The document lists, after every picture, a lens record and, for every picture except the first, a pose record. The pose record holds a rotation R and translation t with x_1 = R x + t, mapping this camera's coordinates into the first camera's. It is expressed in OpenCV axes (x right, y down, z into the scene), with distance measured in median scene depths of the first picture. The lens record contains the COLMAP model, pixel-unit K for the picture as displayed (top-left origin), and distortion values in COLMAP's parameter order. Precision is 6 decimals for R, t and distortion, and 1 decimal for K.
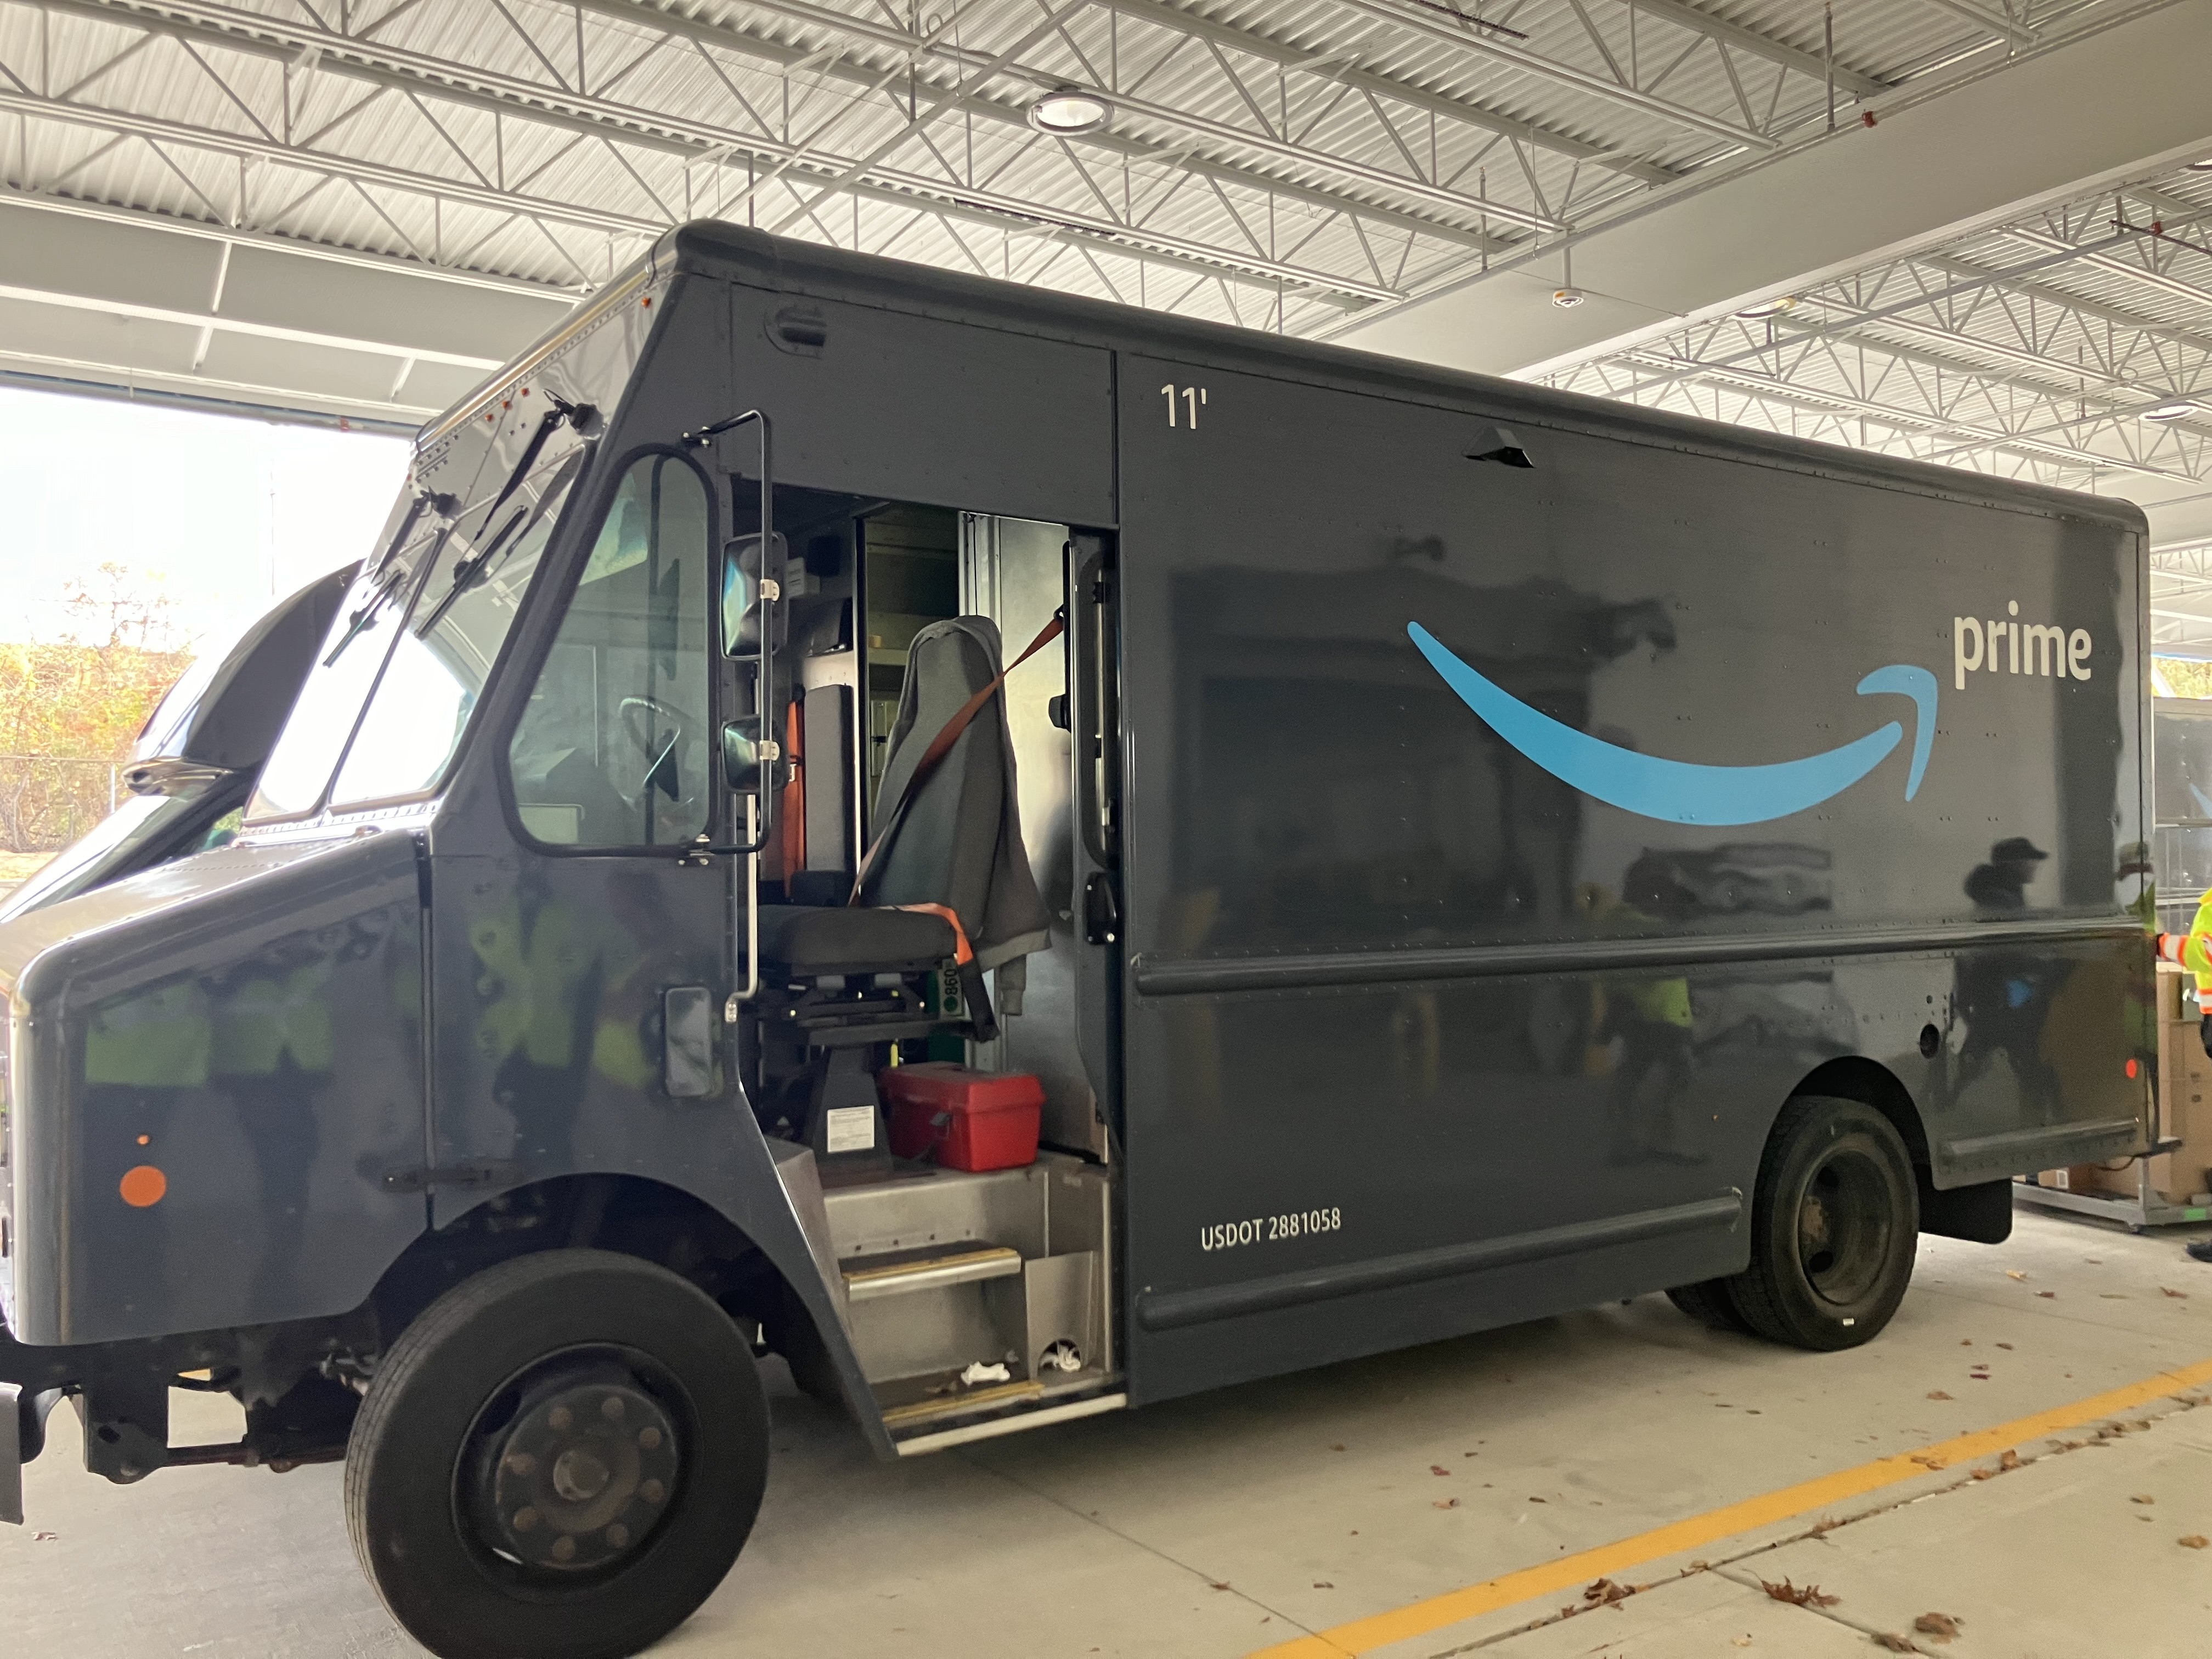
lens RADIAL K [[1727.0, 0, 1106.0], [0, 1727.0, 829.5], [0, 0, 1]] dist [-0.002733, 0.000042]
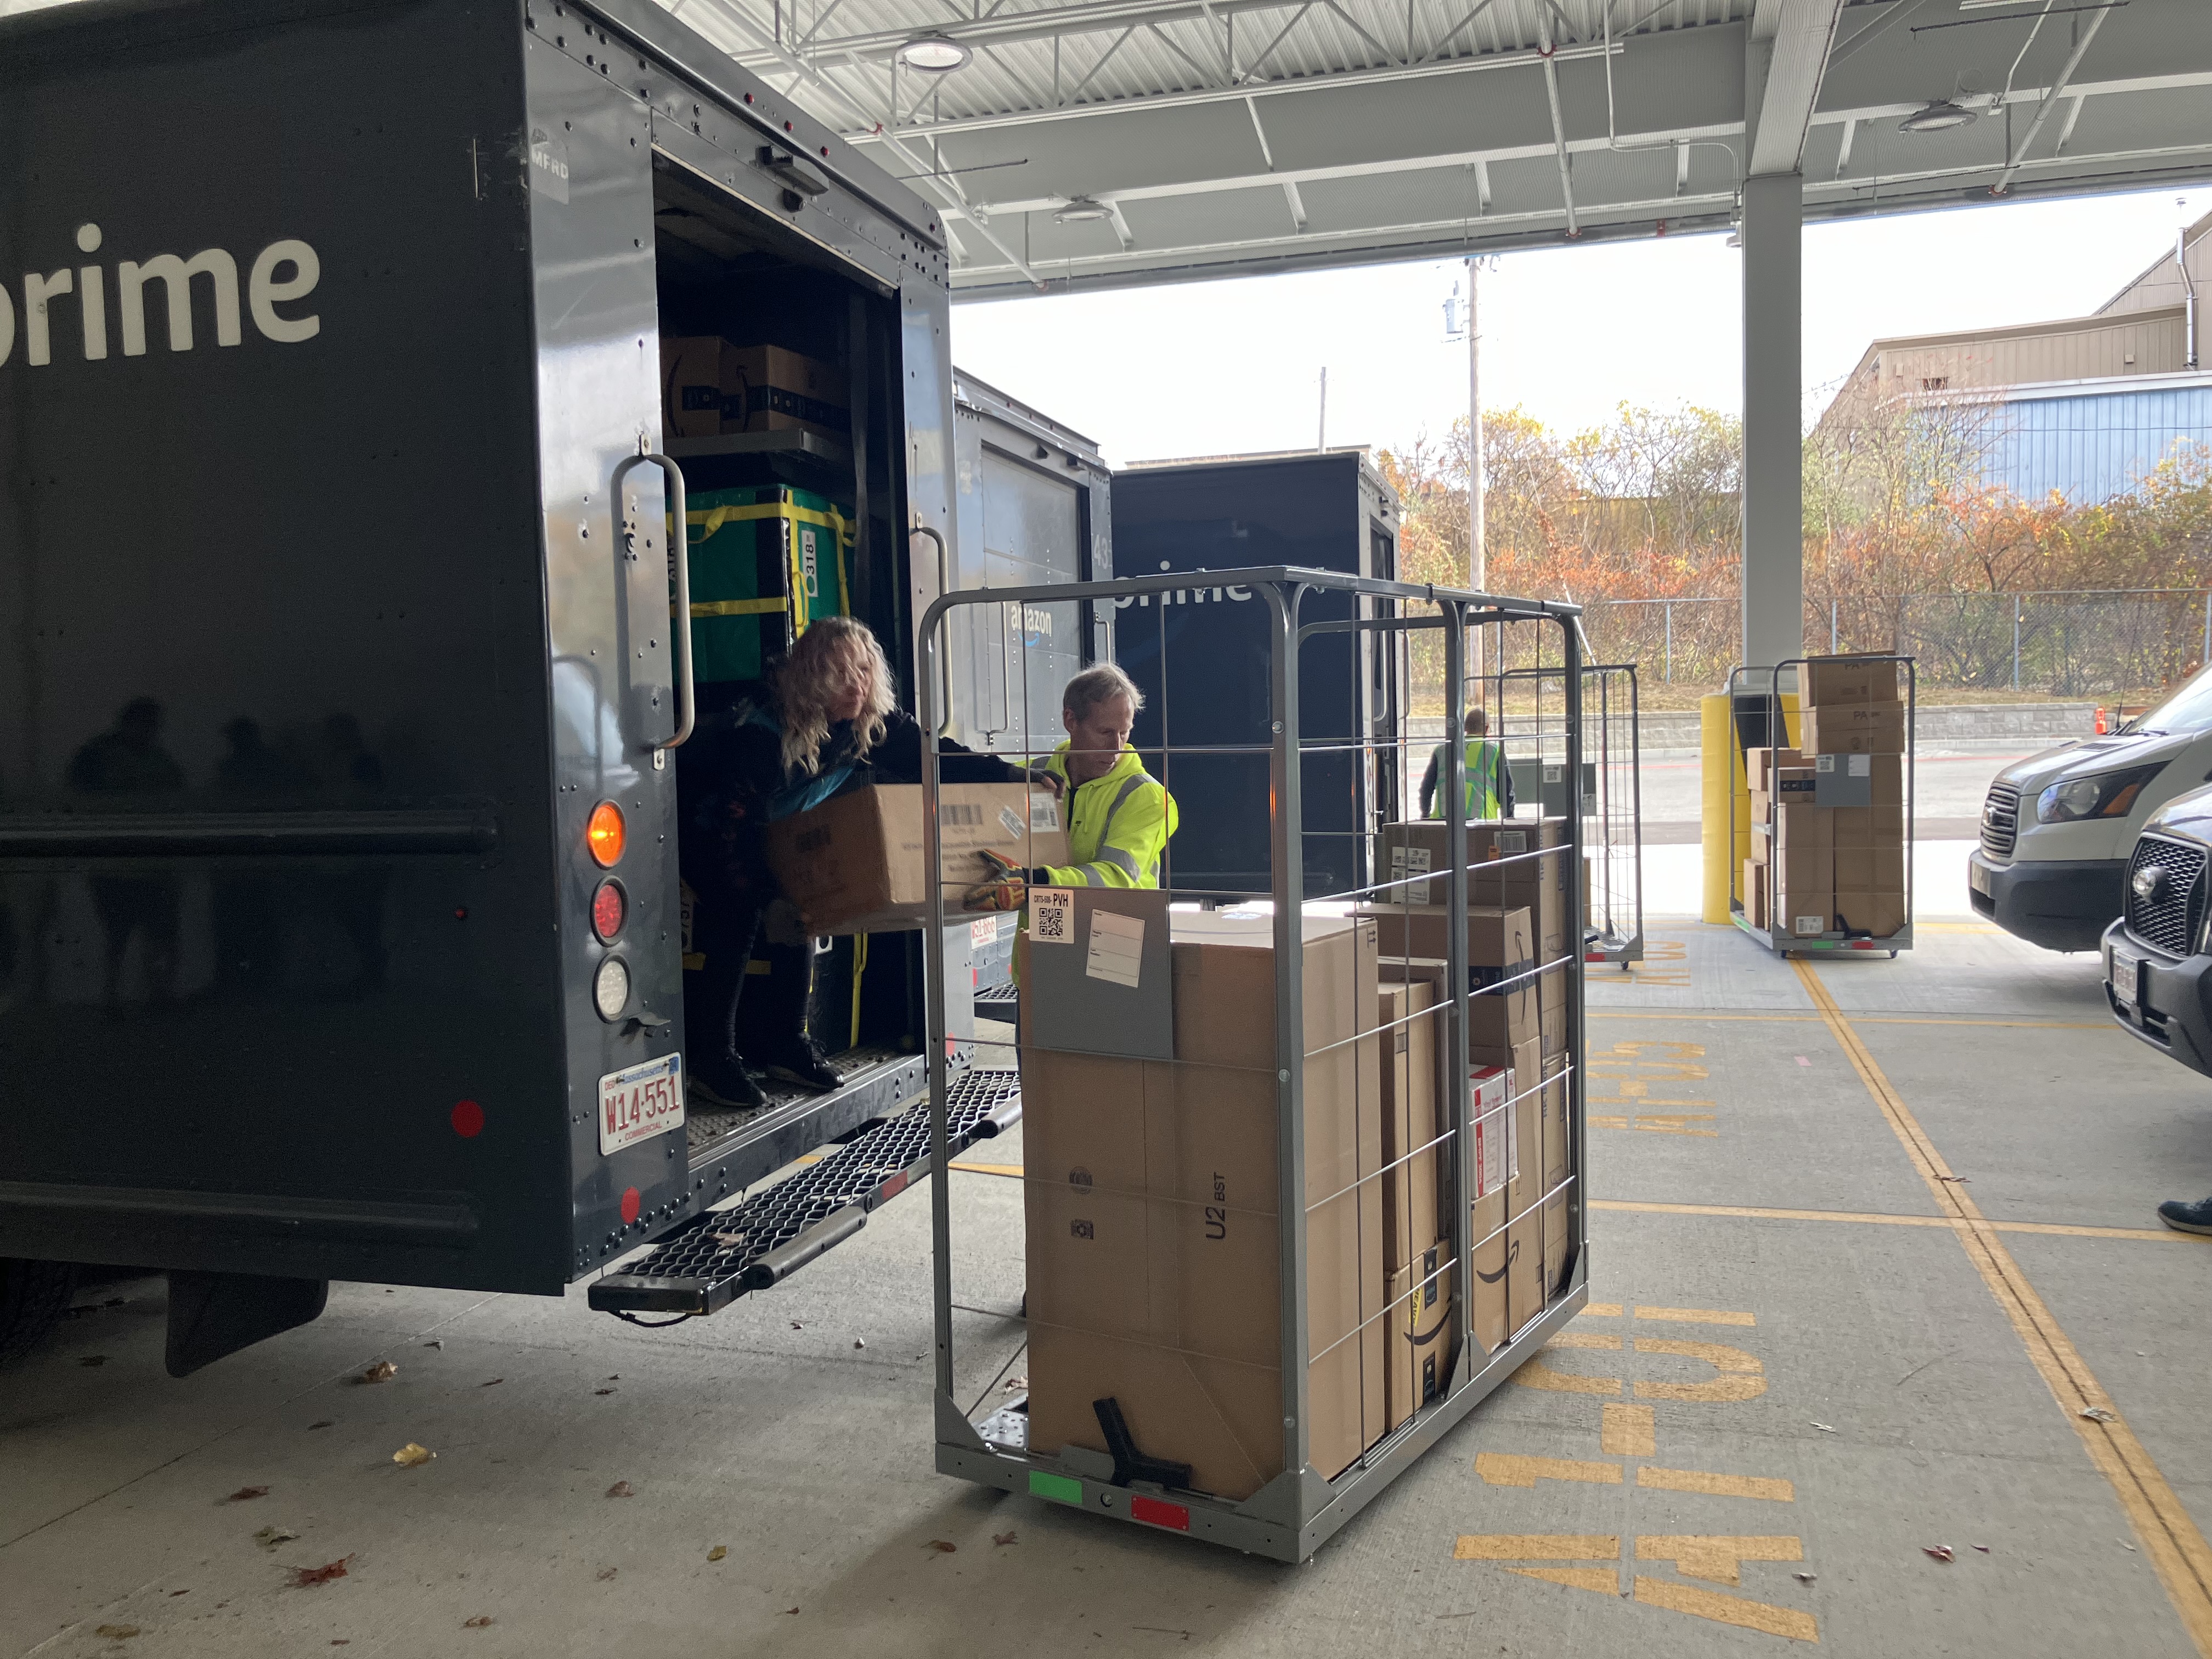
lens RADIAL K [[1811.5, 0, 1106.0], [0, 1811.5, 829.5], [0, 0, 1]] dist [0.058791, -0.000020]
pose [[0.617459, 0.042250, -0.785468, 1.136792], [0.032440, 0.996339, 0.079094, 0.021602], [0.785934, -0.074318, 0.613828, 0.835541]]
